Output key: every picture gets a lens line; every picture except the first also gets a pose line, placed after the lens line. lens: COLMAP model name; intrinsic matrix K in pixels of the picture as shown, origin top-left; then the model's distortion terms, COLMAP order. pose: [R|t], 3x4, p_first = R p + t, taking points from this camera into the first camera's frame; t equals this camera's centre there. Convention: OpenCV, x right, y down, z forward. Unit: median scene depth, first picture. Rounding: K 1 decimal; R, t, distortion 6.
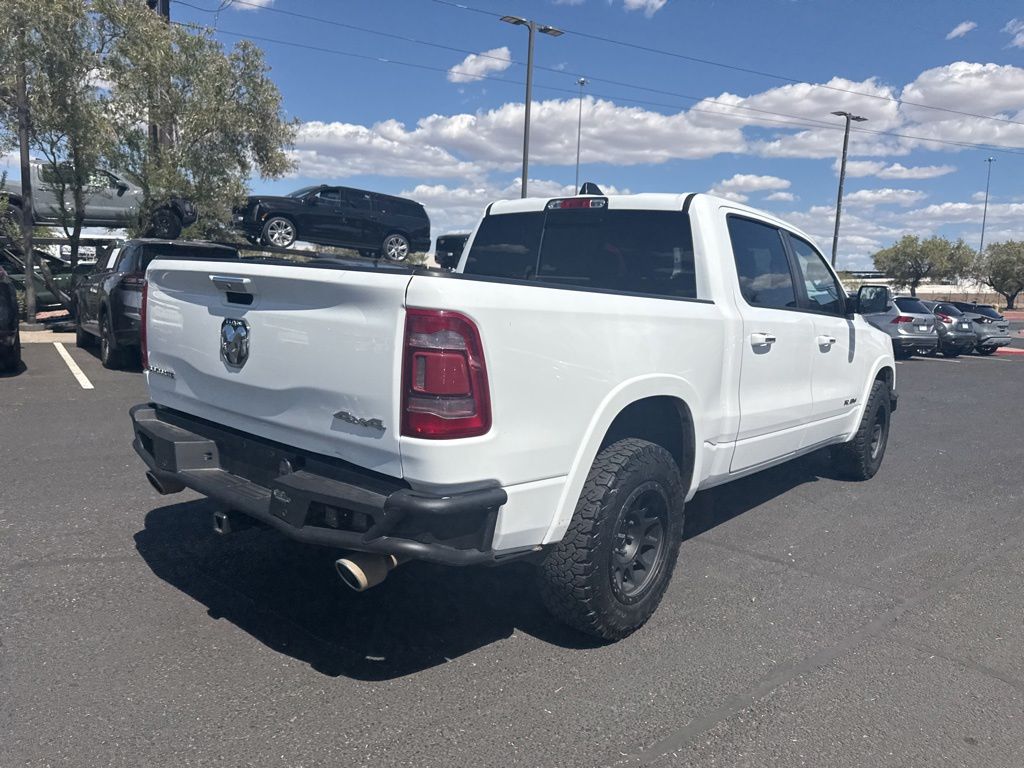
lens RADIAL K [[720.1, 0, 514.8], [0, 720.1, 385.7], [0, 0, 1]] dist [0.039538, -0.050899]
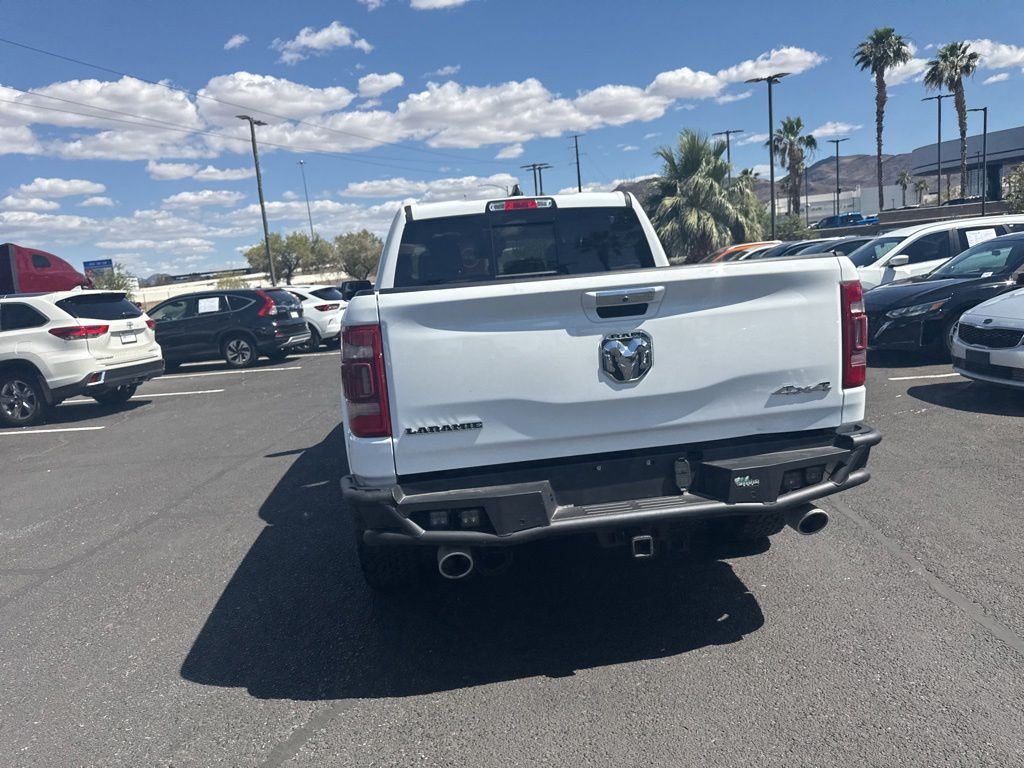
lens RADIAL K [[720.6, 0, 512.7], [0, 720.6, 392.6], [0, 0, 1]] dist [0.049284, -0.063360]
pose [[0.667910, -0.221501, 0.710516, -0.761180], [0.217745, 0.971069, 0.098039, -0.090919], [-0.711676, 0.089230, 0.696818, 0.294898]]
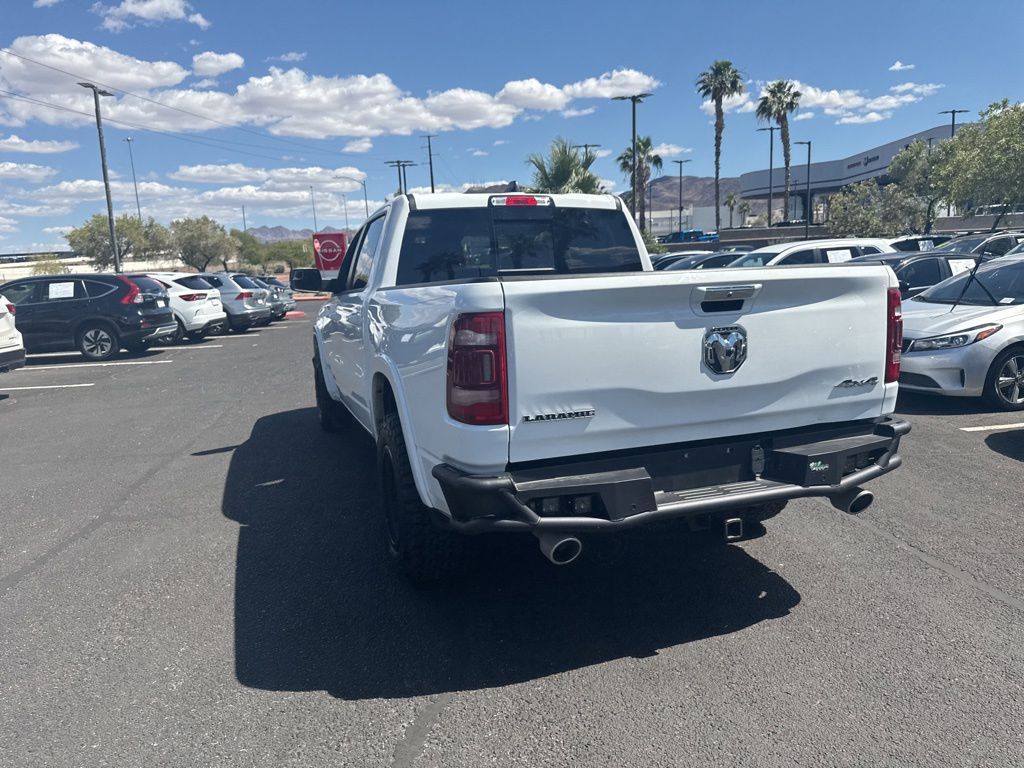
lens RADIAL K [[720.6, 0, 512.7], [0, 720.6, 392.6], [0, 0, 1]] dist [0.049284, -0.063360]
pose [[0.508621, -0.214371, 0.833876, -0.904533], [0.182926, 0.973302, 0.138639, -0.127151], [-0.841334, 0.082023, 0.534256, 0.467451]]
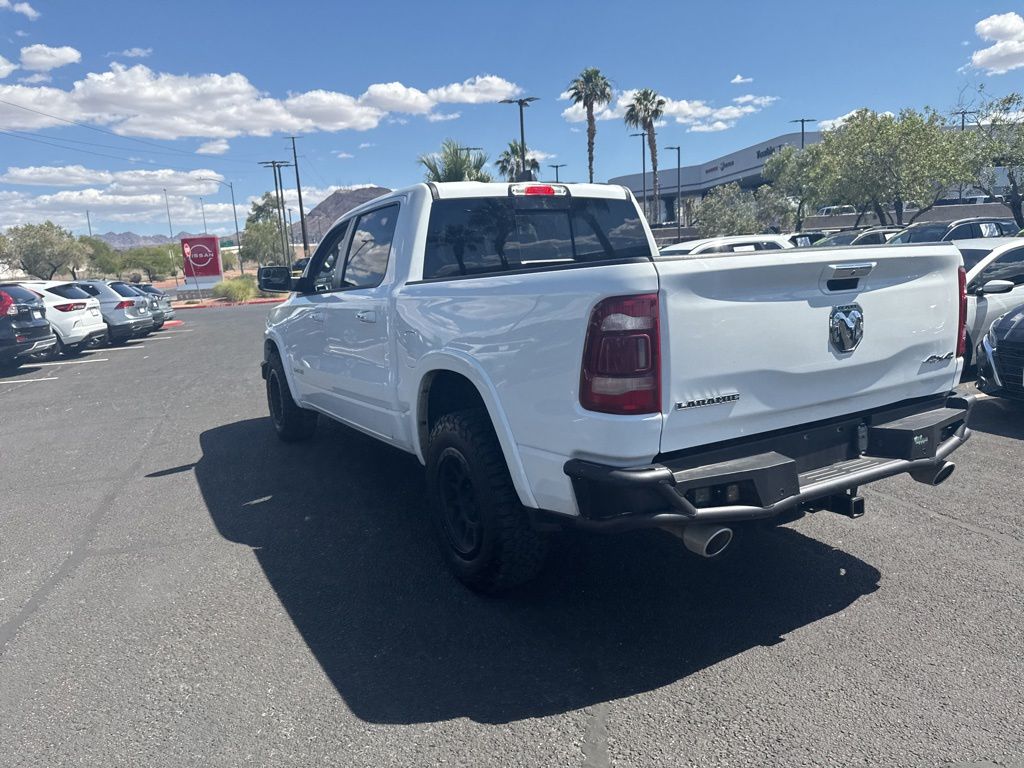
lens RADIAL K [[721.2, 0, 512.0], [0, 721.2, 384.0], [0, 0, 1]] dist [0.047821, -0.059493]
pose [[0.354086, -0.220450, 0.908859, -0.968711], [0.203125, 0.966750, 0.155356, -0.153958], [-0.912887, 0.129602, 0.387092, 0.681272]]
